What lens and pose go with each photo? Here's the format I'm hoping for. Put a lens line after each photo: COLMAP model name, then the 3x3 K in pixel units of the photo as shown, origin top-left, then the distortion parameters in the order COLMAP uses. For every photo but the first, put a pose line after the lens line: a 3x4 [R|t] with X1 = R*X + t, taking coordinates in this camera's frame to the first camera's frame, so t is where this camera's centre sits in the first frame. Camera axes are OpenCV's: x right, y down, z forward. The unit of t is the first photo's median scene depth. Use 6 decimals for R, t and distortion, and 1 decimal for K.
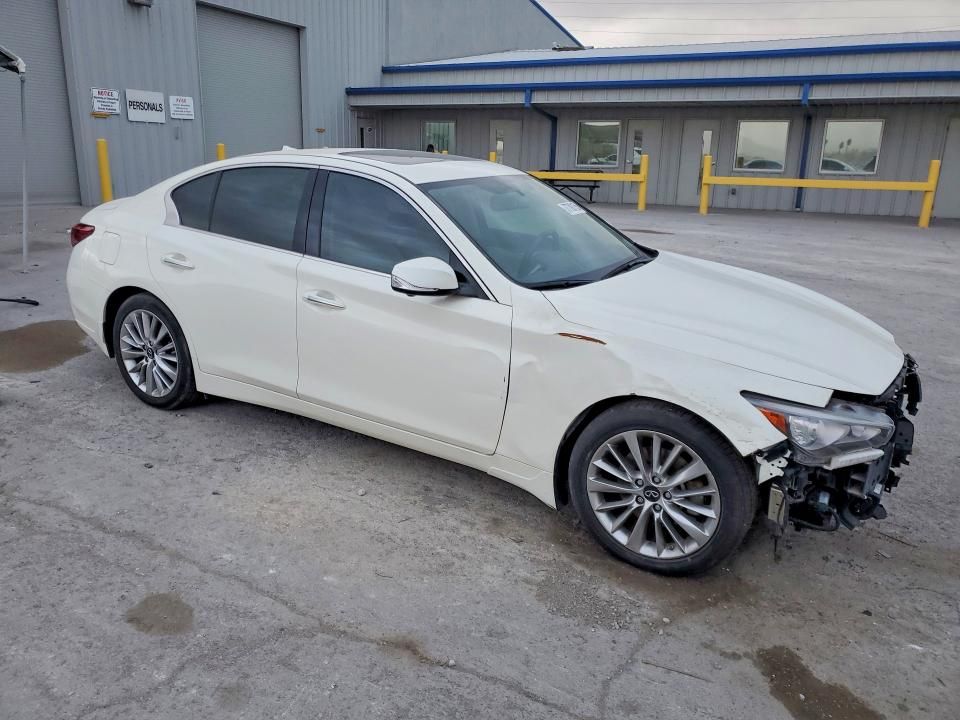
lens RADIAL K [[713.3, 0, 480.0], [0, 713.3, 360.0], [0, 0, 1]] dist [0.032450, -0.000396]
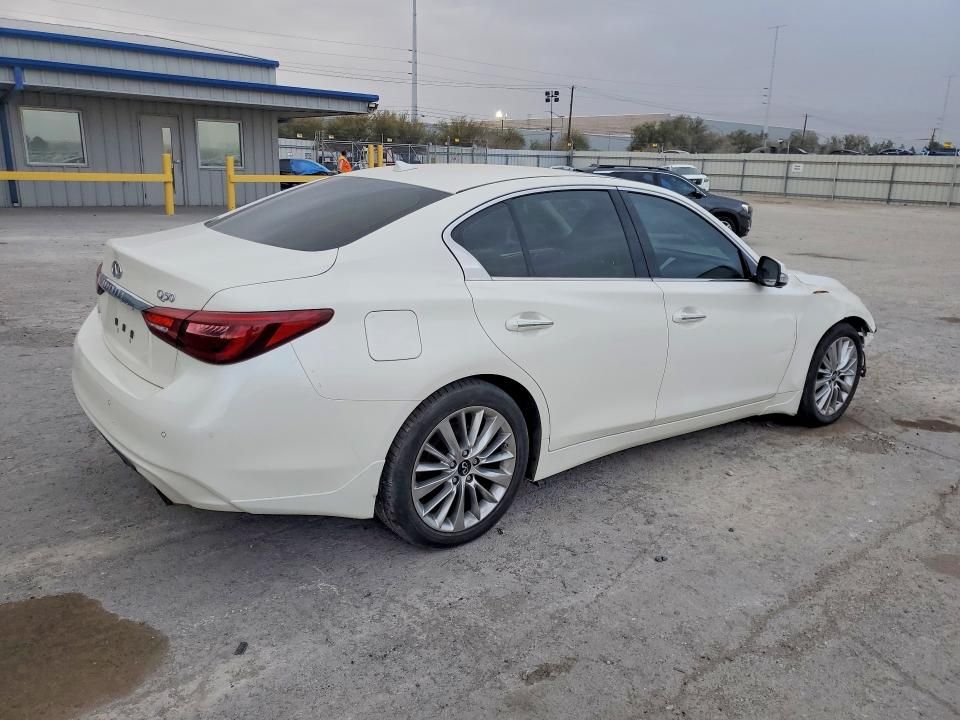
lens RADIAL K [[704.3, 0, 480.0], [0, 704.3, 360.0], [0, 0, 1]] dist [0.014459, 0.004406]
pose [[0.386821, -0.257649, 0.885430, -1.163992], [0.237524, 0.955615, 0.174304, -0.253686], [-0.891040, 0.142886, 0.430850, 0.778708]]
